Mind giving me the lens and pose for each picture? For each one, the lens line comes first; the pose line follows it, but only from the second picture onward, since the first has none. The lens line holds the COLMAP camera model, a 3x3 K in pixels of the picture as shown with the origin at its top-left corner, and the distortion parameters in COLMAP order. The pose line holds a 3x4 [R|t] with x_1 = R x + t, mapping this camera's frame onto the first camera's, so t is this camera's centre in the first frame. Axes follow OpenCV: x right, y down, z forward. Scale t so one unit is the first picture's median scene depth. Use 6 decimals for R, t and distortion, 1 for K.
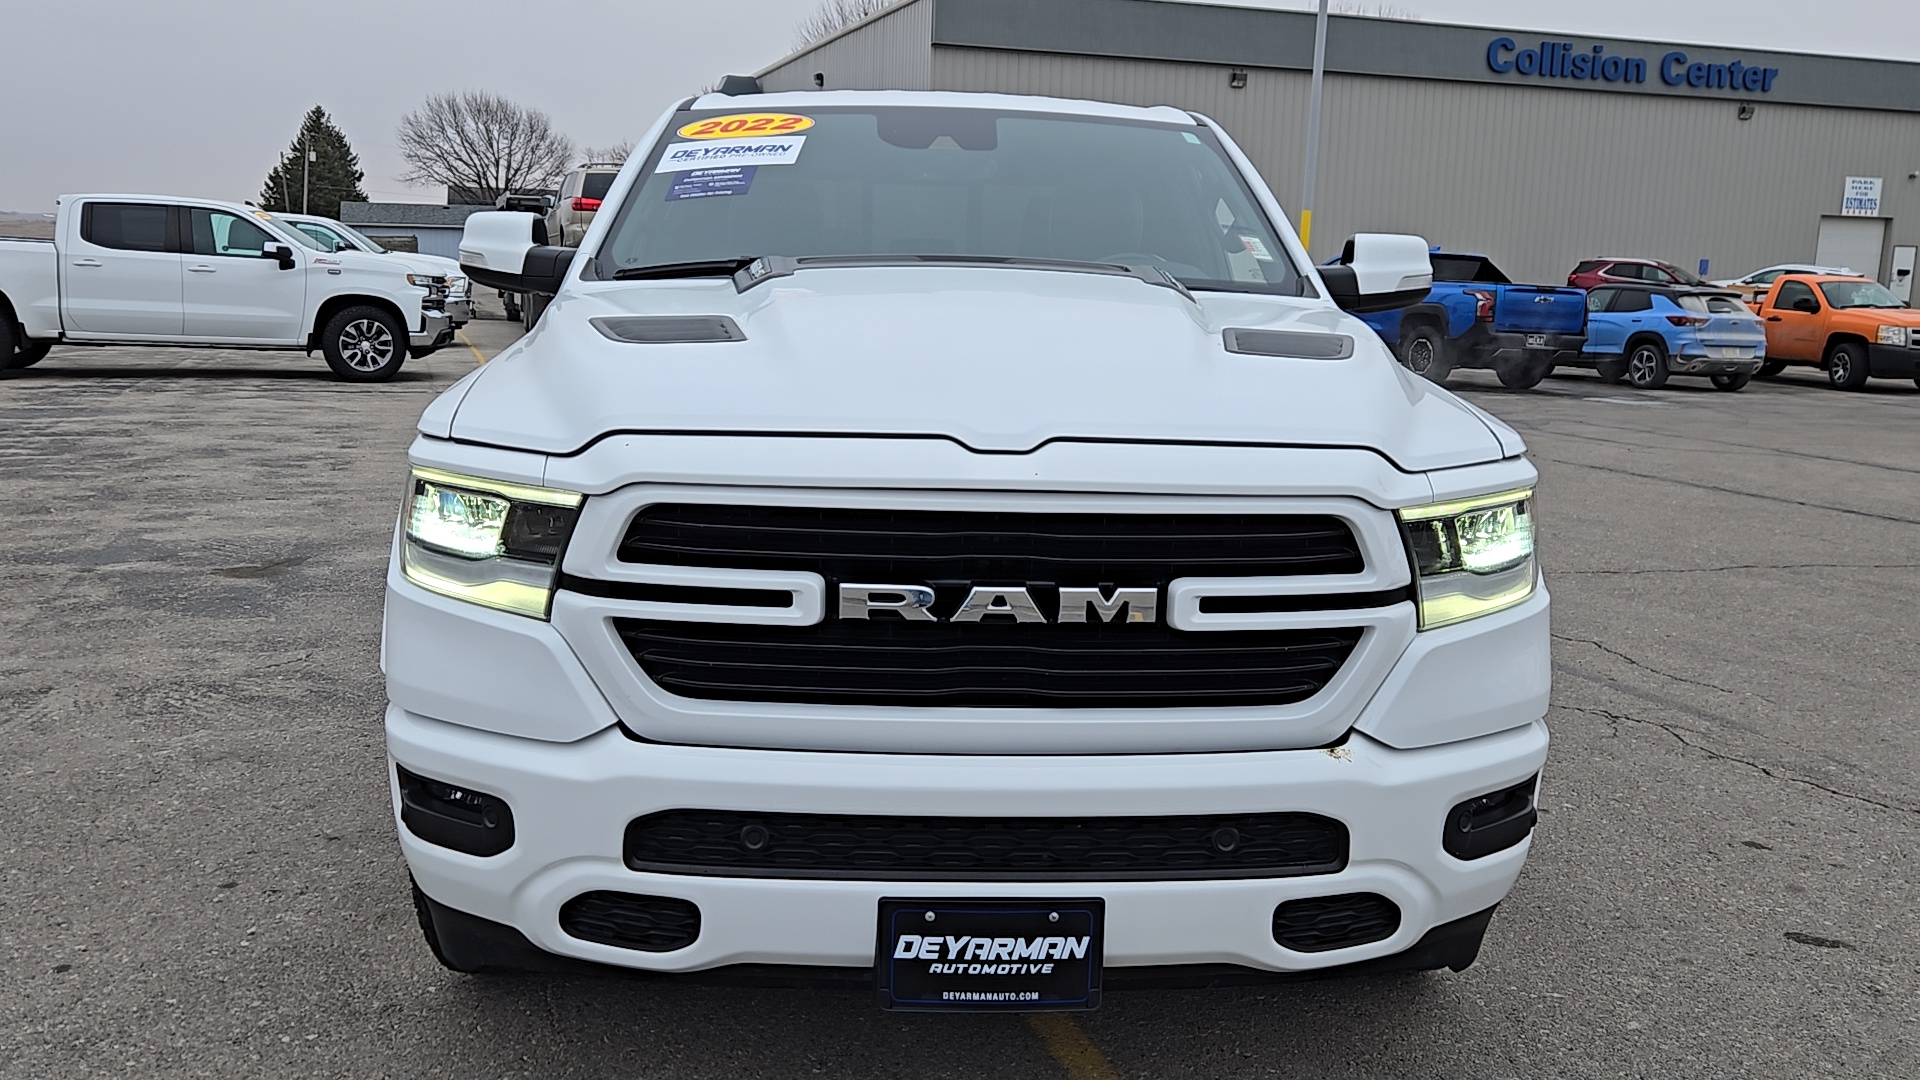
lens RADIAL K [[1166.7, 0, 959.9], [0, 1166.7, 512.3], [0, 0, 1]] dist [0.000001, -0.000380]
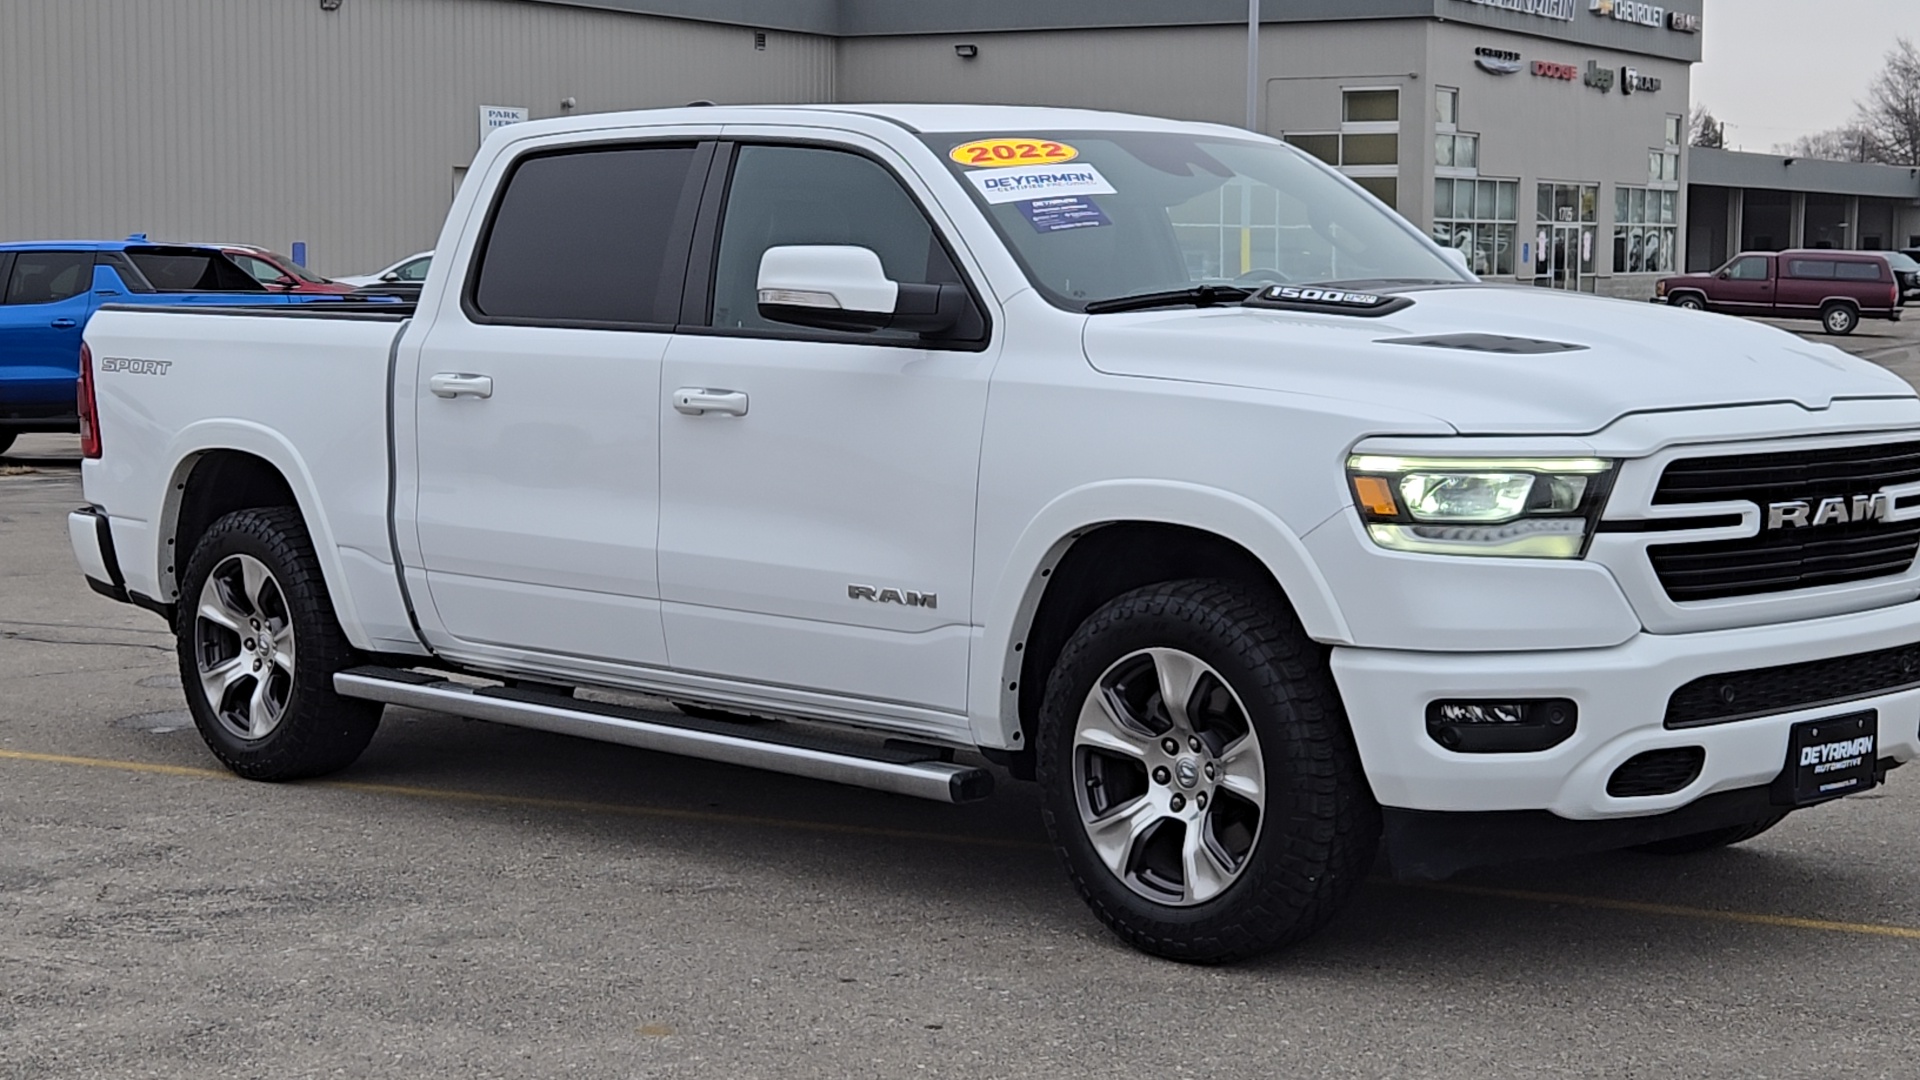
lens RADIAL K [[1625.6, 0, 958.4], [0, 1625.6, 533.3], [0, 0, 1]] dist [0.001995, -0.003416]
pose [[0.897797, -0.099215, 0.429089, -1.807042], [0.121112, 0.992350, -0.023953, 0.021643], [-0.423430, 0.073473, 0.902944, -0.384788]]
